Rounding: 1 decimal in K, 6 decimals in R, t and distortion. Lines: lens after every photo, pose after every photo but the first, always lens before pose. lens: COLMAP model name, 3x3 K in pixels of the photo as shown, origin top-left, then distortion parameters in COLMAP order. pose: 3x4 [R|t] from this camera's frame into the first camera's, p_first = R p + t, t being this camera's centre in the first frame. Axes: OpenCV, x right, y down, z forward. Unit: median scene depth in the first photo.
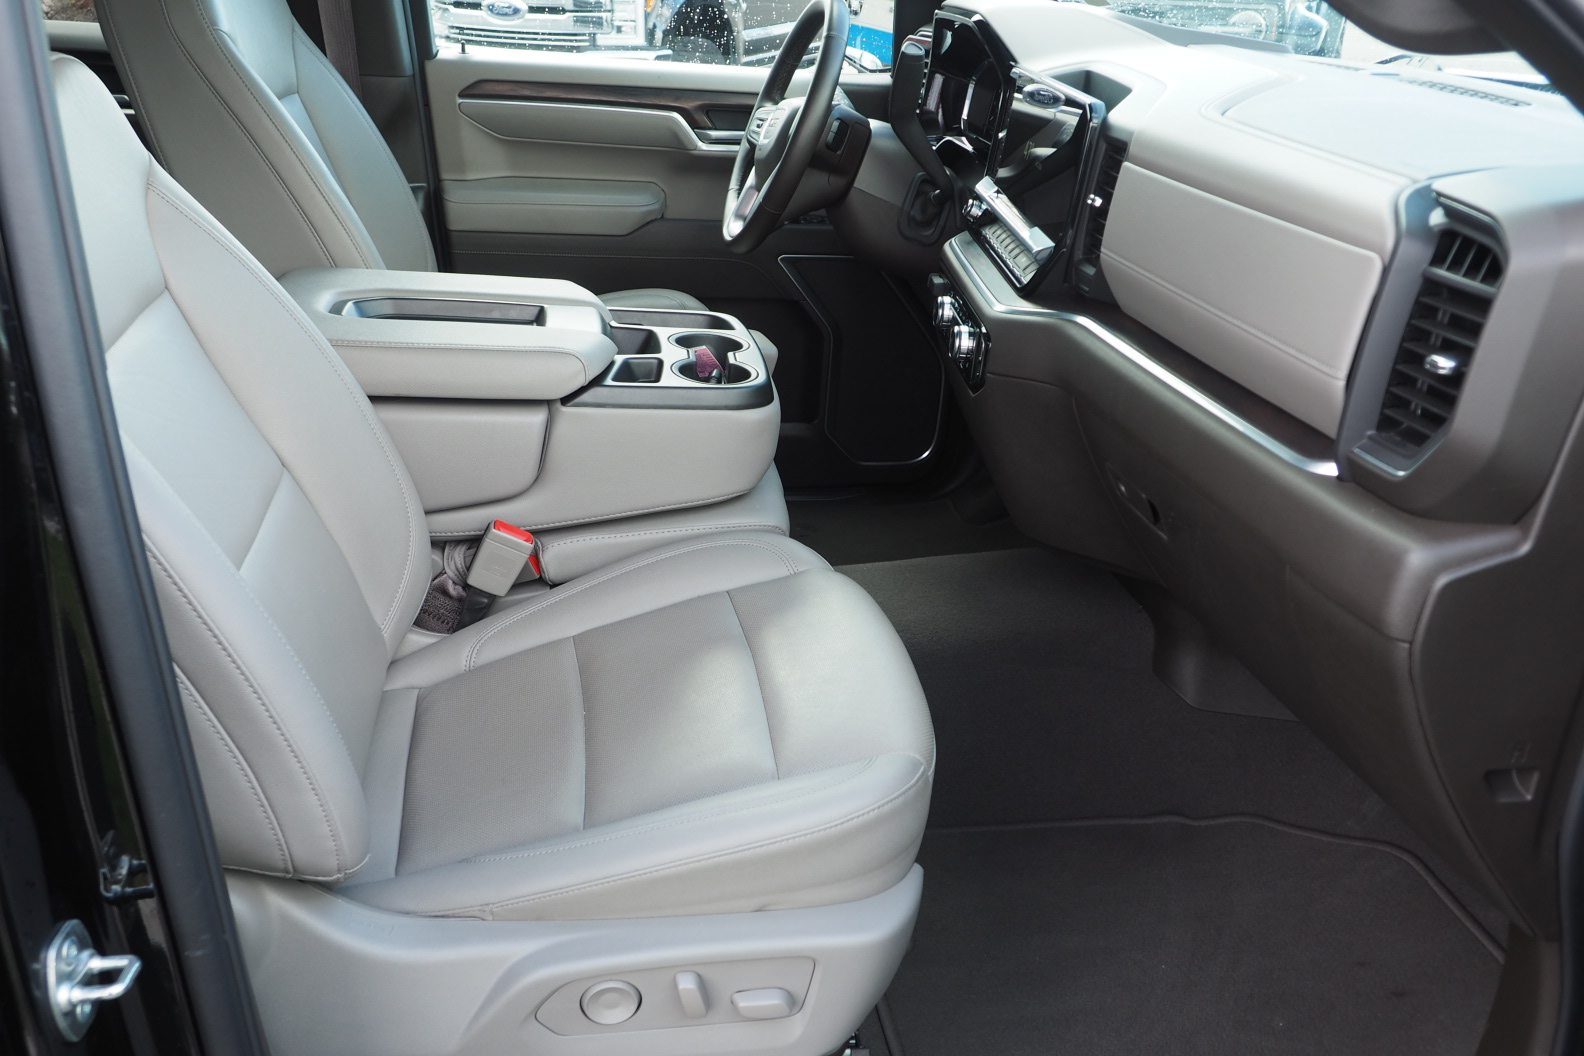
lens RADIAL K [[1347.5, 0, 792.0], [0, 1347.5, 528.0], [0, 0, 1]] dist [-0.002192, 0.004177]
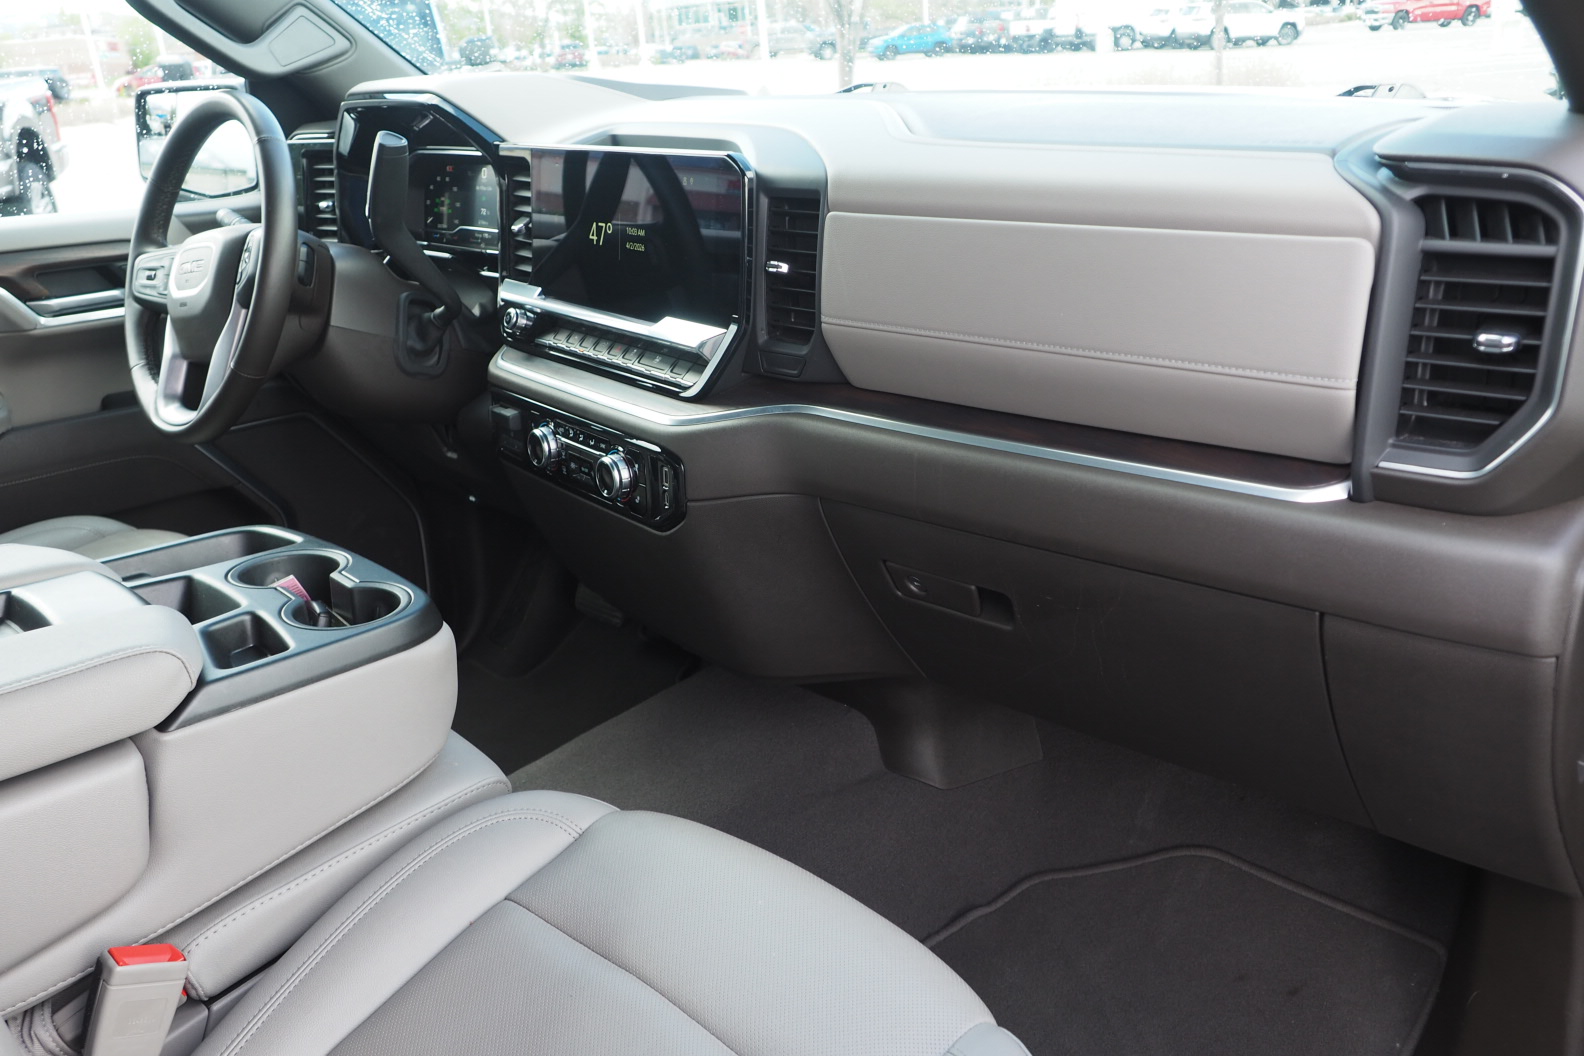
lens RADIAL K [[1285.2, 0, 794.9], [0, 1285.2, 549.6], [0, 0, 1]] dist [-0.008833, -0.007661]
pose [[0.807432, -0.289859, 0.513843, -0.200470], [0.312712, 0.948835, 0.043855, -0.099165], [-0.500264, 0.125275, 0.856762, 0.306685]]
